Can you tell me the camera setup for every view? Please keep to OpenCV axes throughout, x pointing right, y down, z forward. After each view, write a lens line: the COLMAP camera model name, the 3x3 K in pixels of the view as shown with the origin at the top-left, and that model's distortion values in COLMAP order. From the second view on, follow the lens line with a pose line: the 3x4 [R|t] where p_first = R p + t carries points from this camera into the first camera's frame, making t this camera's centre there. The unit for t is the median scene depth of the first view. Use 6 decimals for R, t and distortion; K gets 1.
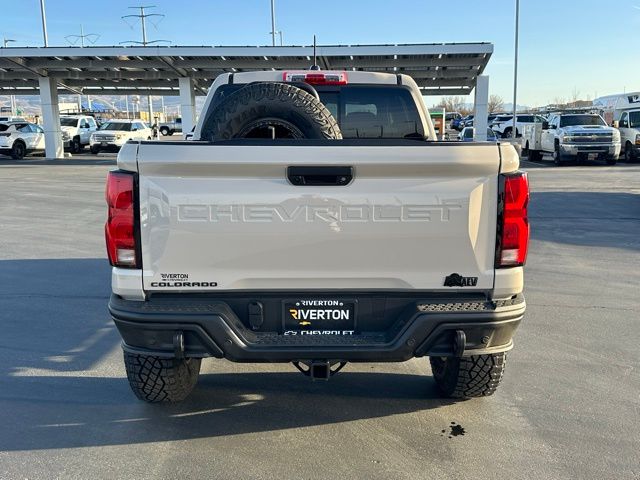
lens RADIAL K [[629.0, 0, 322.6], [0, 629.0, 233.8], [0, 0, 1]] dist [0.177103, -0.361763]
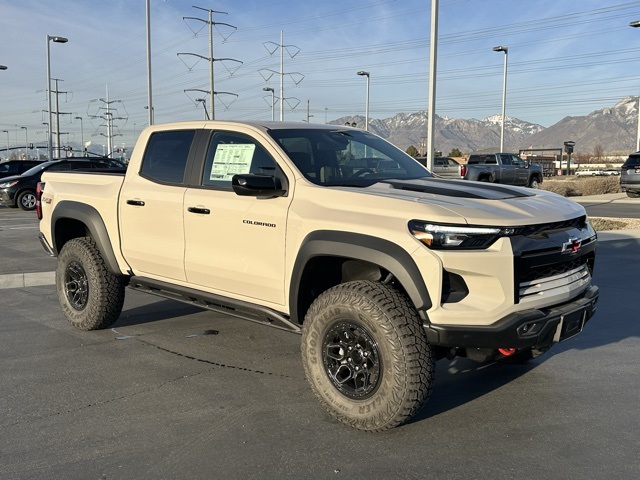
lens RADIAL K [[653.9, 0, 317.8], [0, 653.9, 236.9], [0, 0, 1]] dist [0.202502, -0.432596]
pose [[-0.707826, 0.085897, -0.701145, 1.064954], [-0.106879, 0.968129, 0.226503, -0.458705], [0.698254, 0.235262, -0.676086, 2.725289]]
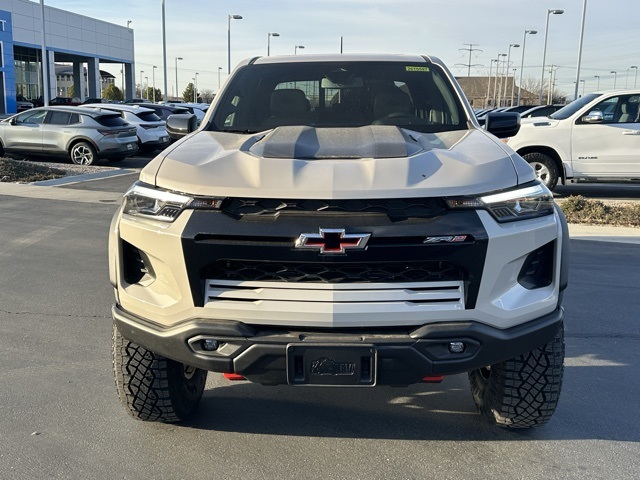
lens RADIAL K [[653.9, 0, 317.8], [0, 653.9, 236.9], [0, 0, 1]] dist [0.202502, -0.432596]
pose [[-0.997200, -0.014446, 0.073377, -0.077586], [0.011784, 0.938556, 0.344927, -0.474669], [-0.073851, 0.344826, -0.935757, 2.906957]]
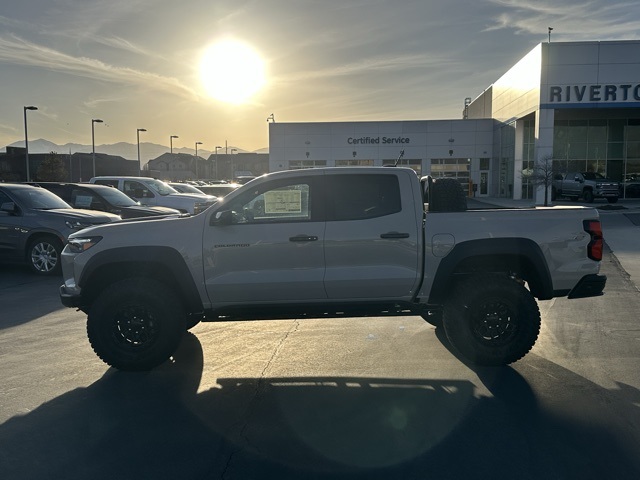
lens RADIAL K [[636.4, 0, 311.8], [0, 636.4, 238.2], [0, 0, 1]] dist [0.084691, -0.018954]
pose [[0.019020, -0.062825, 0.997843, -2.043108], [0.166502, 0.984287, 0.058798, -0.262858], [-0.985858, 0.165024, 0.029182, 1.472728]]
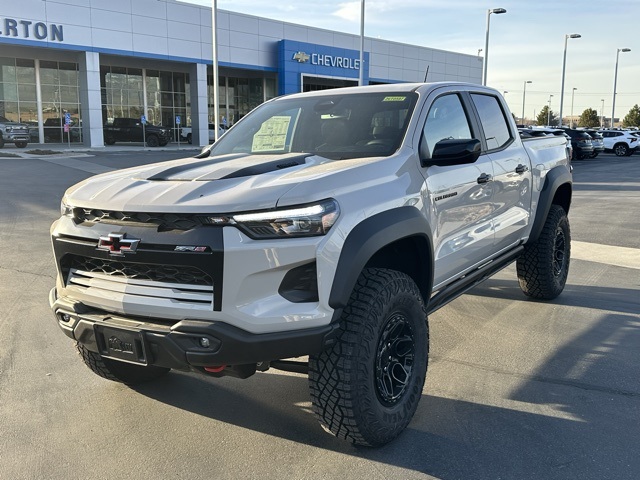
lens RADIAL K [[653.9, 0, 317.8], [0, 653.9, 236.9], [0, 0, 1]] dist [0.202502, -0.432596]
pose [[-0.823706, -0.069091, 0.562792, -0.758972], [0.109940, 0.954252, 0.278058, -0.457624], [-0.556257, 0.290912, -0.778427, 2.797974]]
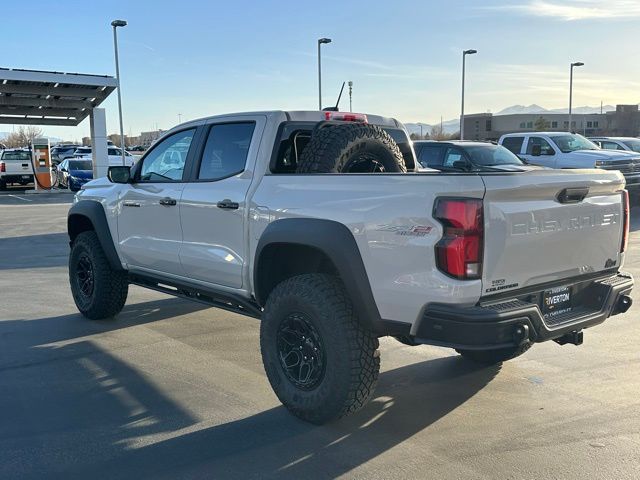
lens RADIAL K [[636.4, 0, 311.8], [0, 636.4, 238.2], [0, 0, 1]] dist [0.084691, -0.018954]
pose [[0.784516, -0.078684, 0.615096, -0.943485], [0.105256, 0.994420, -0.007041, -0.034456], [-0.611110, 0.070266, 0.788421, 0.175926]]
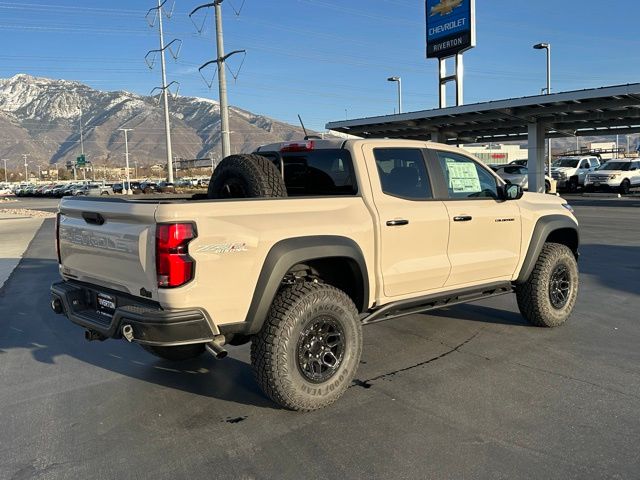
lens RADIAL K [[629.0, 0, 322.6], [0, 629.0, 233.8], [0, 0, 1]] dist [0.177103, -0.361763]
pose [[0.665605, 0.060891, -0.743816, 1.200694], [-0.104020, 0.994507, -0.011669, -0.067459], [0.739020, 0.085138, 0.668282, 0.223561]]
